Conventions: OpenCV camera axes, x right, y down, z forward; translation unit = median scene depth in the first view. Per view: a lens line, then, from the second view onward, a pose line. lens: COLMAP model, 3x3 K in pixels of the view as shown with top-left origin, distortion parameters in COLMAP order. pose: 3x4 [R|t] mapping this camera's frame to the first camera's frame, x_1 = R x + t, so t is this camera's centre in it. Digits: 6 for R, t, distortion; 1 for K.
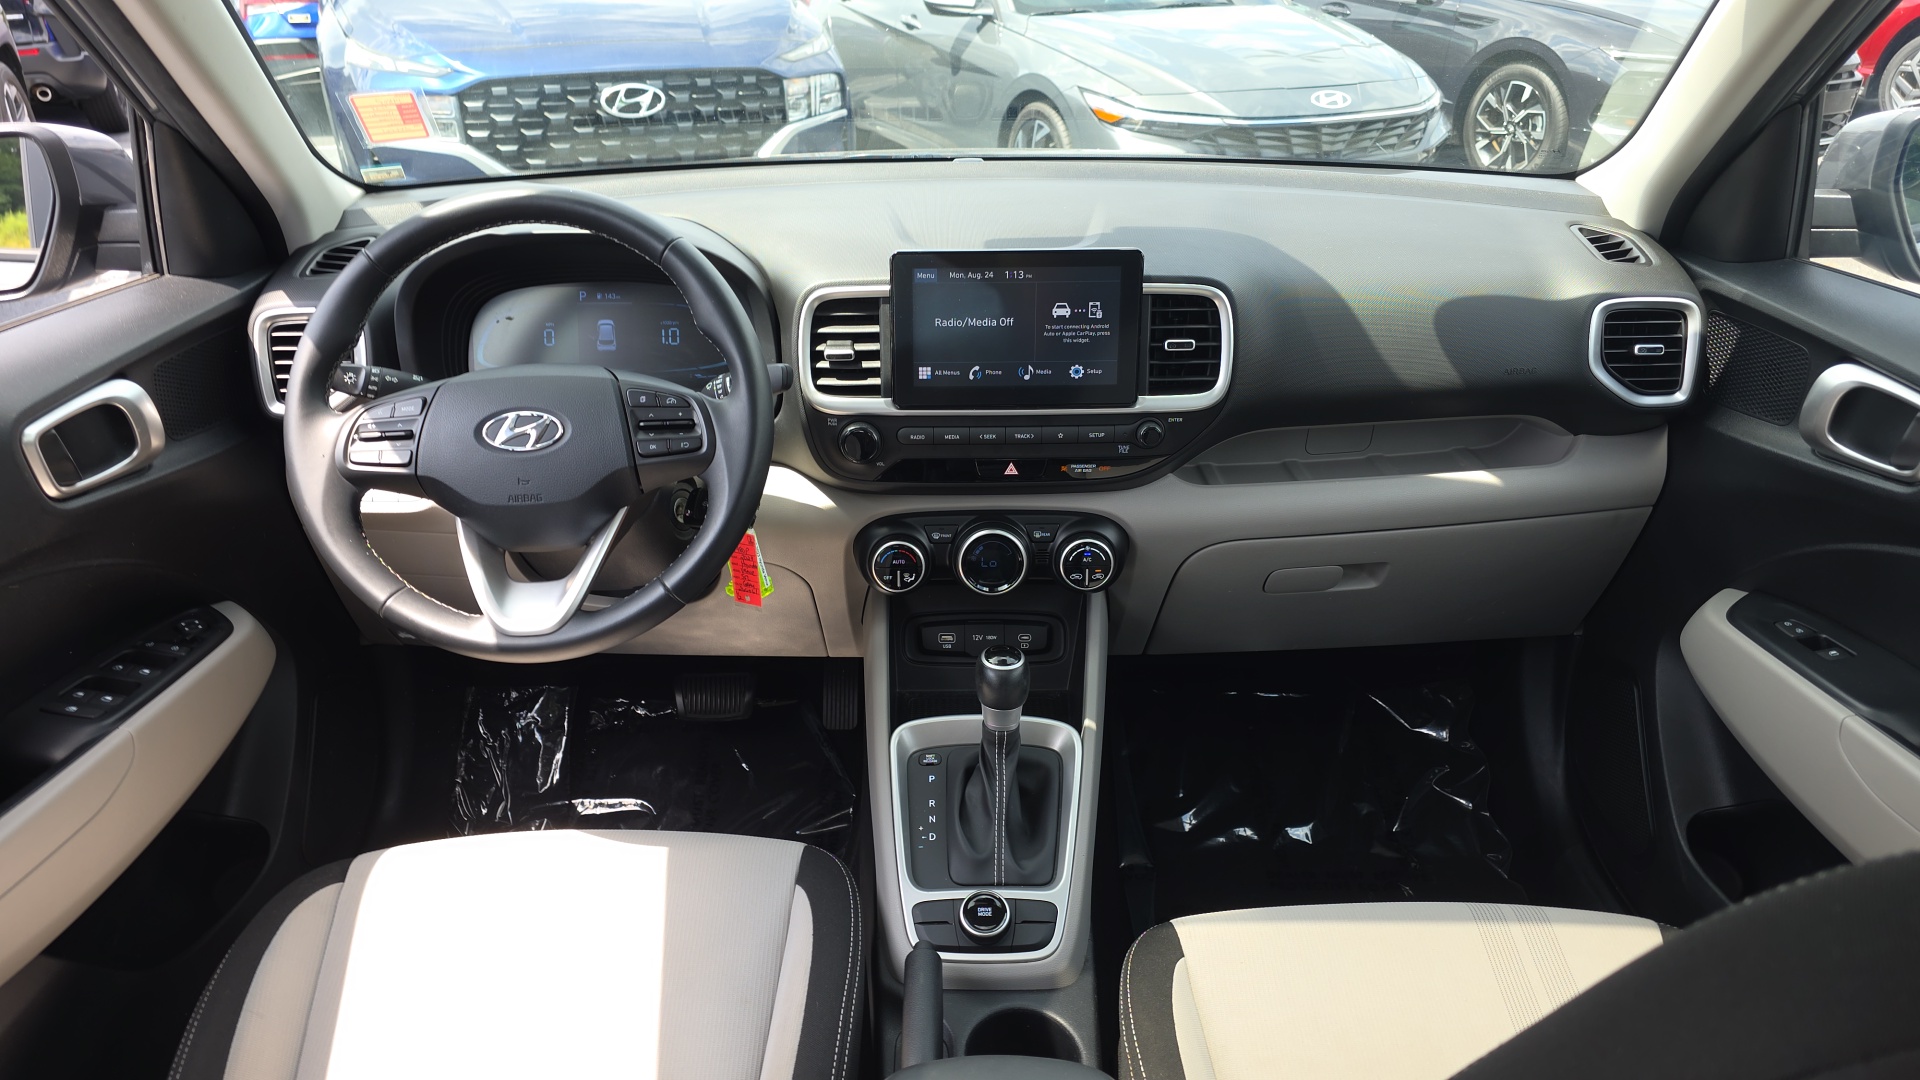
lens RADIAL K [[1296.8, 0, 934.3], [0, 1296.8, 559.5], [0, 0, 1]] dist [0.113539, -0.147716]
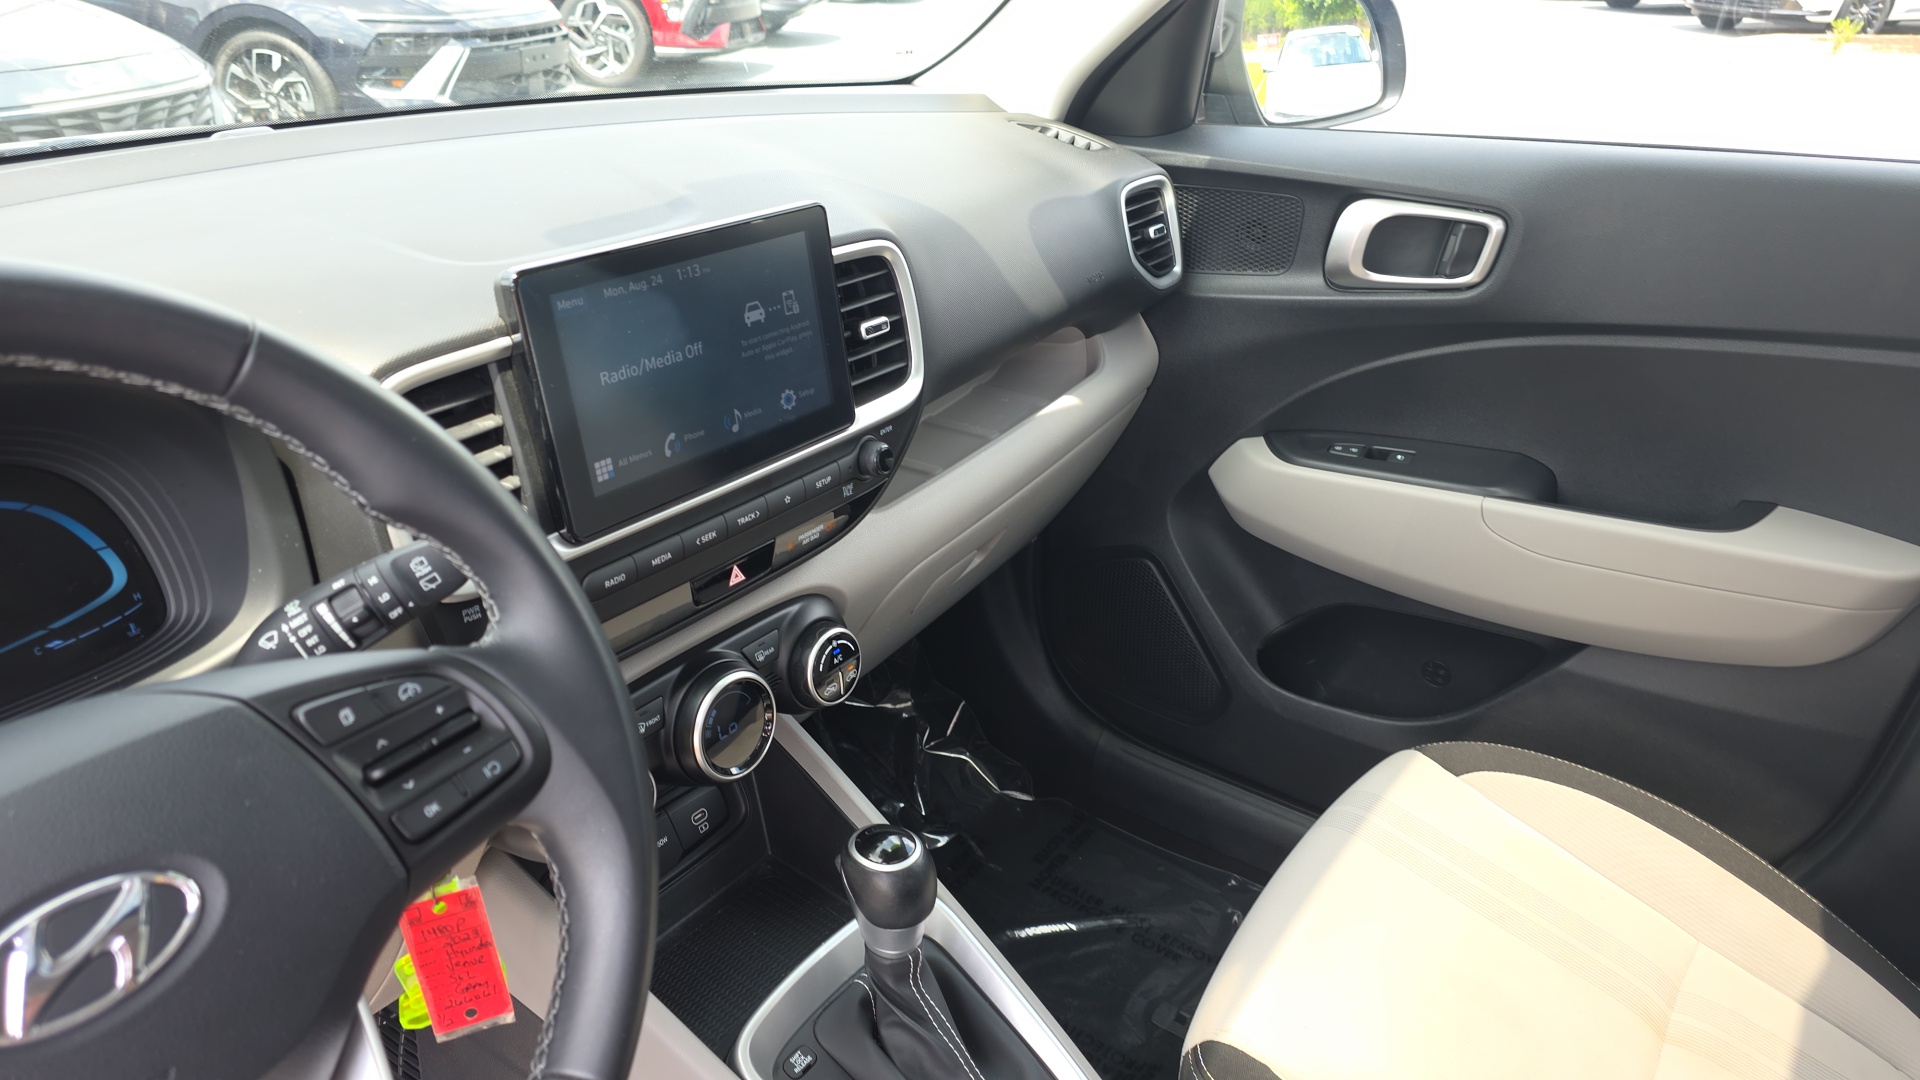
lens RADIAL K [[1306.4, 0, 945.0], [0, 1306.4, 525.9], [0, 0, 1]] dist [0.111692, -0.157219]
pose [[0.593511, -0.330855, 0.733676, -0.345239], [0.337825, 0.929813, 0.146020, -0.153009], [-0.730493, 0.161190, 0.663625, 0.509144]]
